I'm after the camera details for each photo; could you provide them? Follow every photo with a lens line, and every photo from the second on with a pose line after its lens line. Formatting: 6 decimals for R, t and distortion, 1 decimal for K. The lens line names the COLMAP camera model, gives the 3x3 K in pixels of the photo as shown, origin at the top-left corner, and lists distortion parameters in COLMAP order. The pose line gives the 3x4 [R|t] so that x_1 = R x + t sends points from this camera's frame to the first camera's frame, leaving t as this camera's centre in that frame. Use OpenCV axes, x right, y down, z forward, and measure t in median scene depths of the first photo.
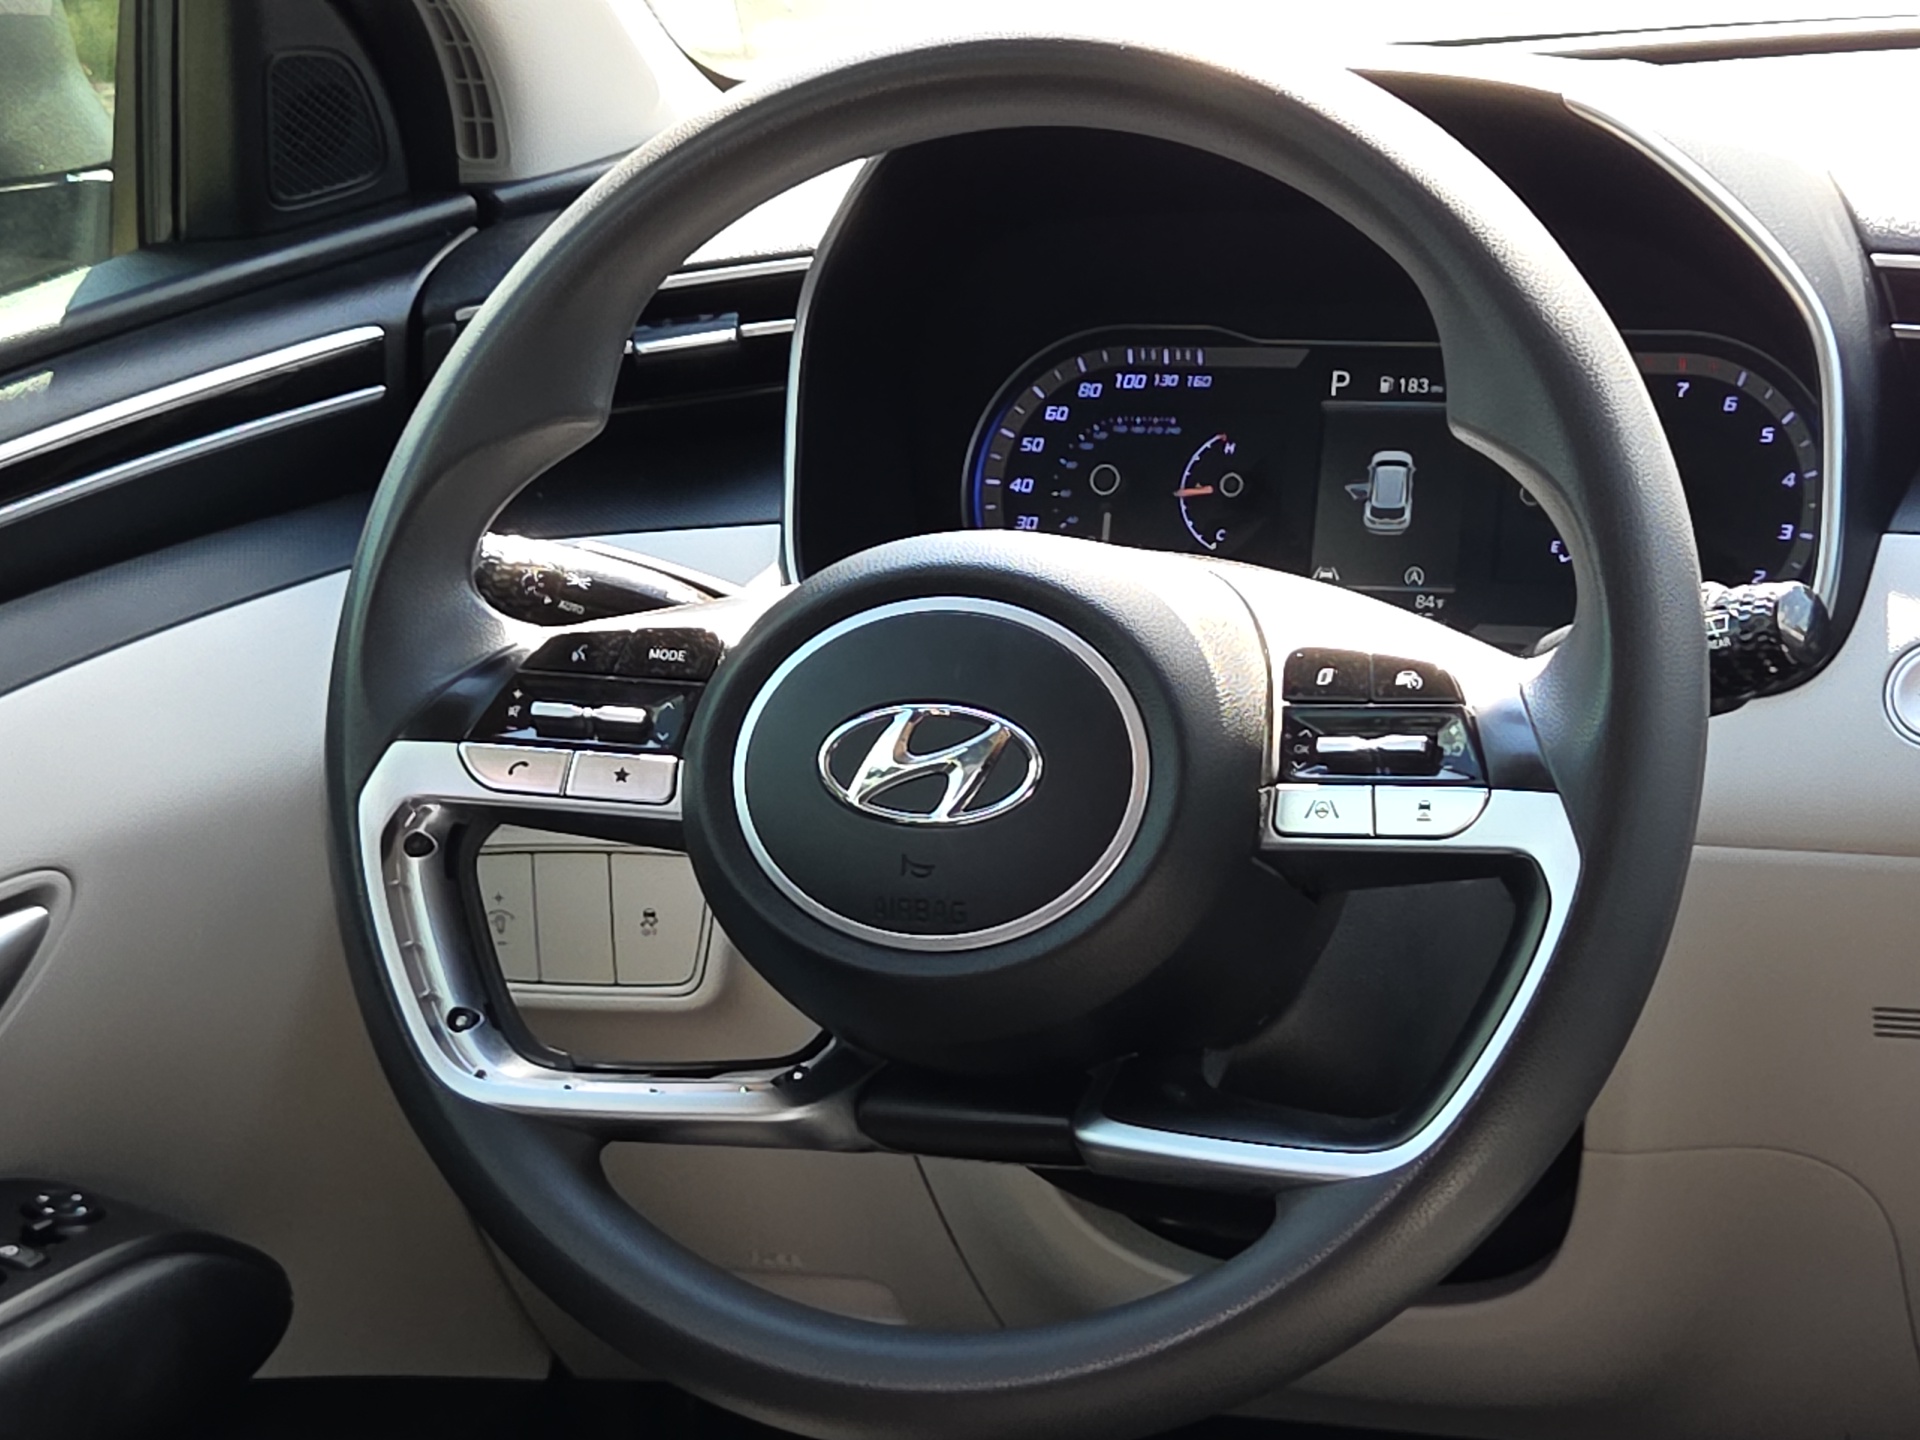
lens RADIAL K [[4206.7, 0, 964.9], [0, 4206.7, 716.6], [0, 0, 1]] dist [0.045213, 0.000000]
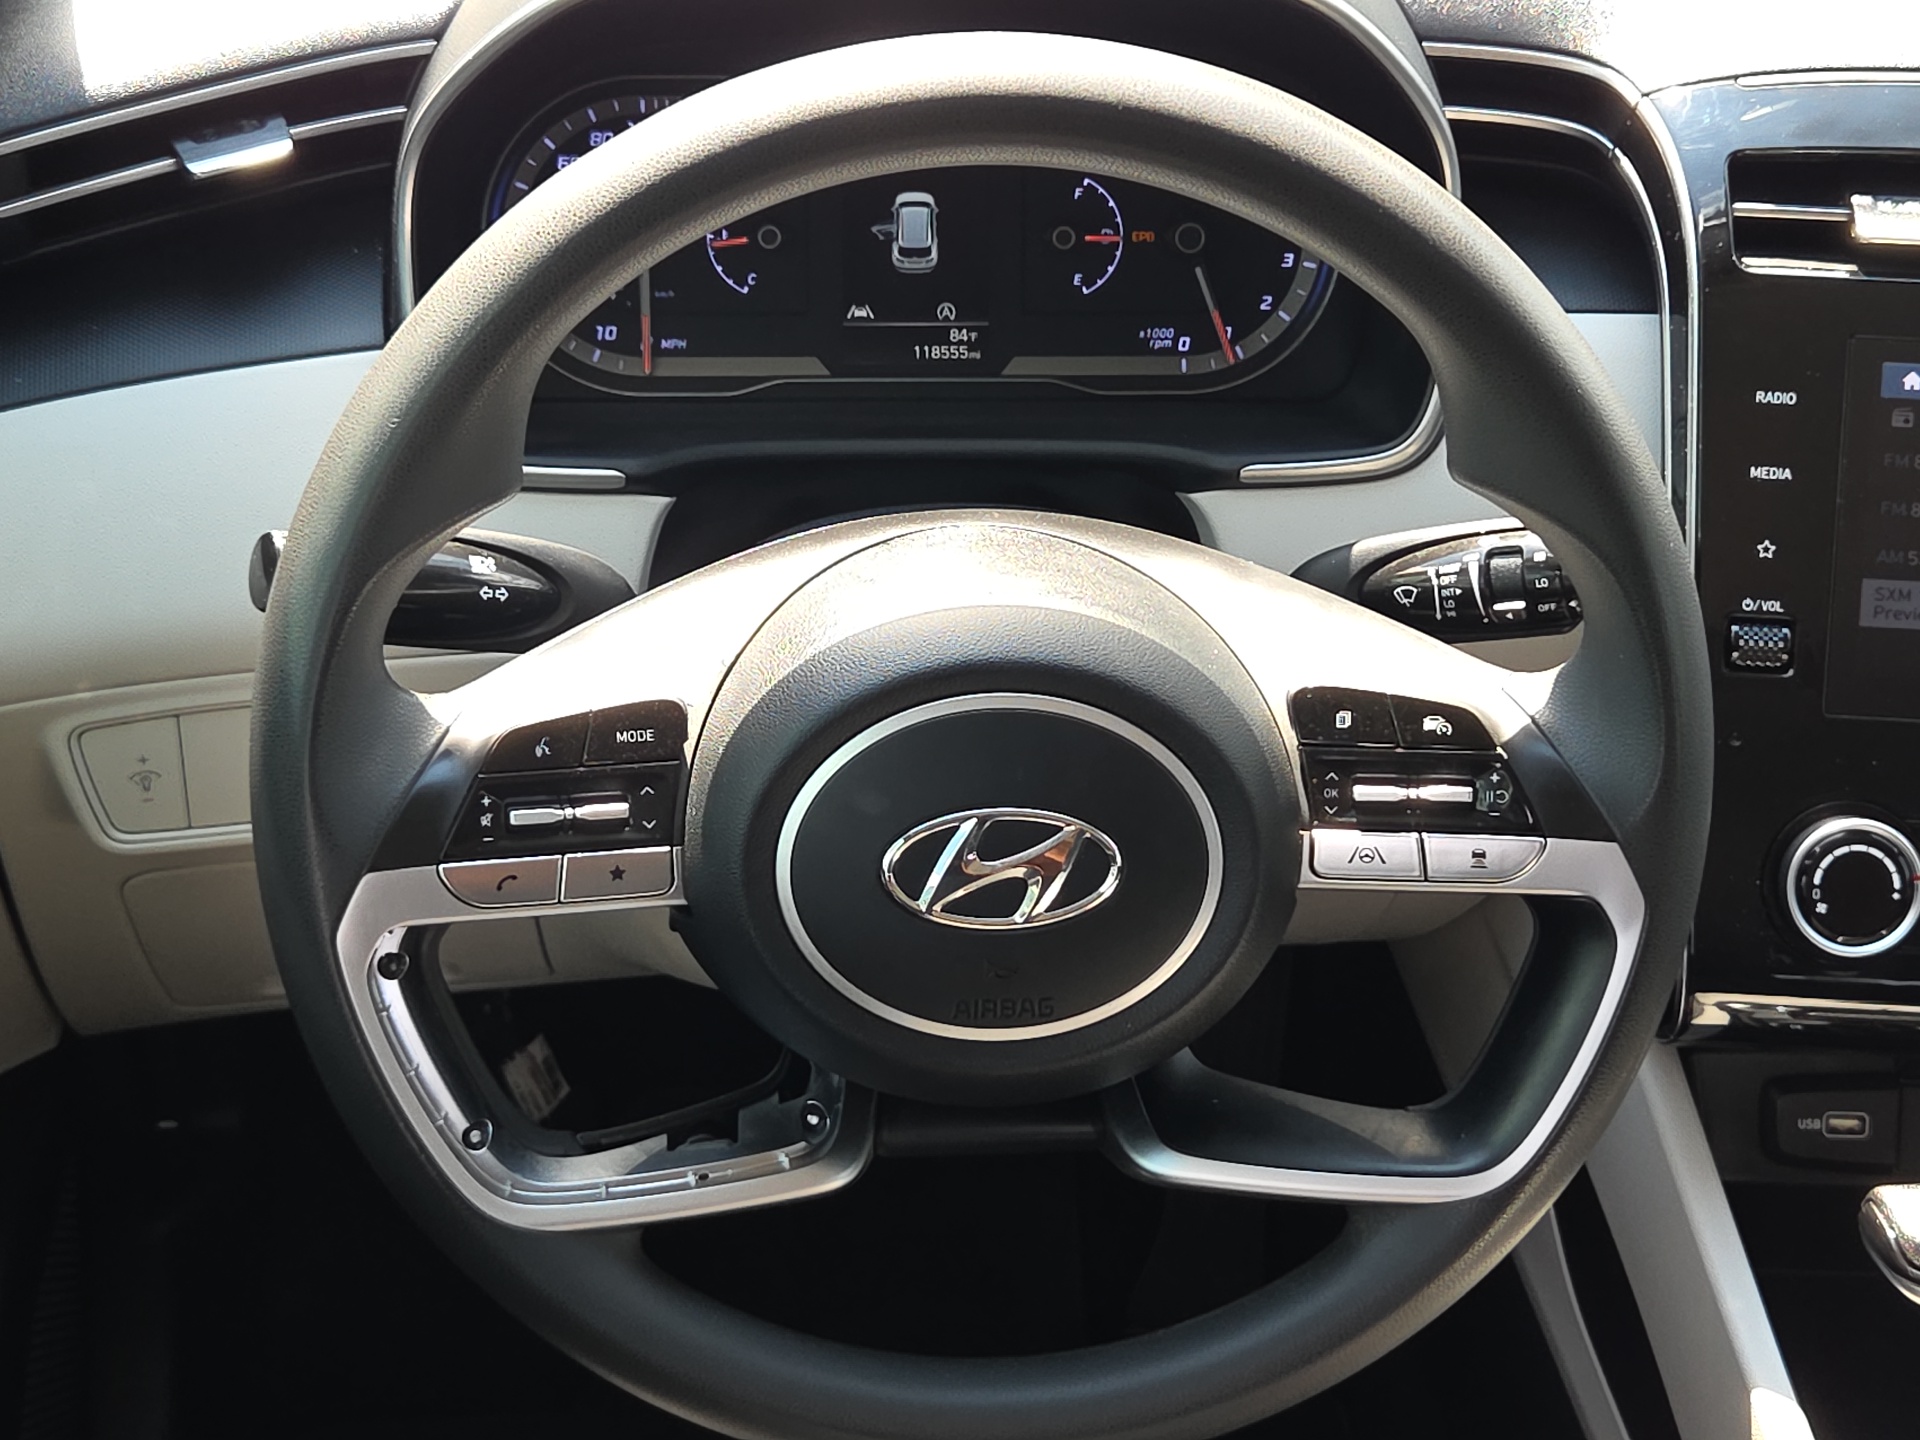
lens RADIAL K [[3169.2, 0, 962.8], [0, 3169.2, 679.8], [0, 0, 1]] dist [0.013426, 0.000000]
pose [[0.892315, -0.176019, 0.415682, -0.264358], [0.033898, 0.944373, 0.327124, -0.228103], [-0.450139, -0.277807, 0.848645, 0.310269]]
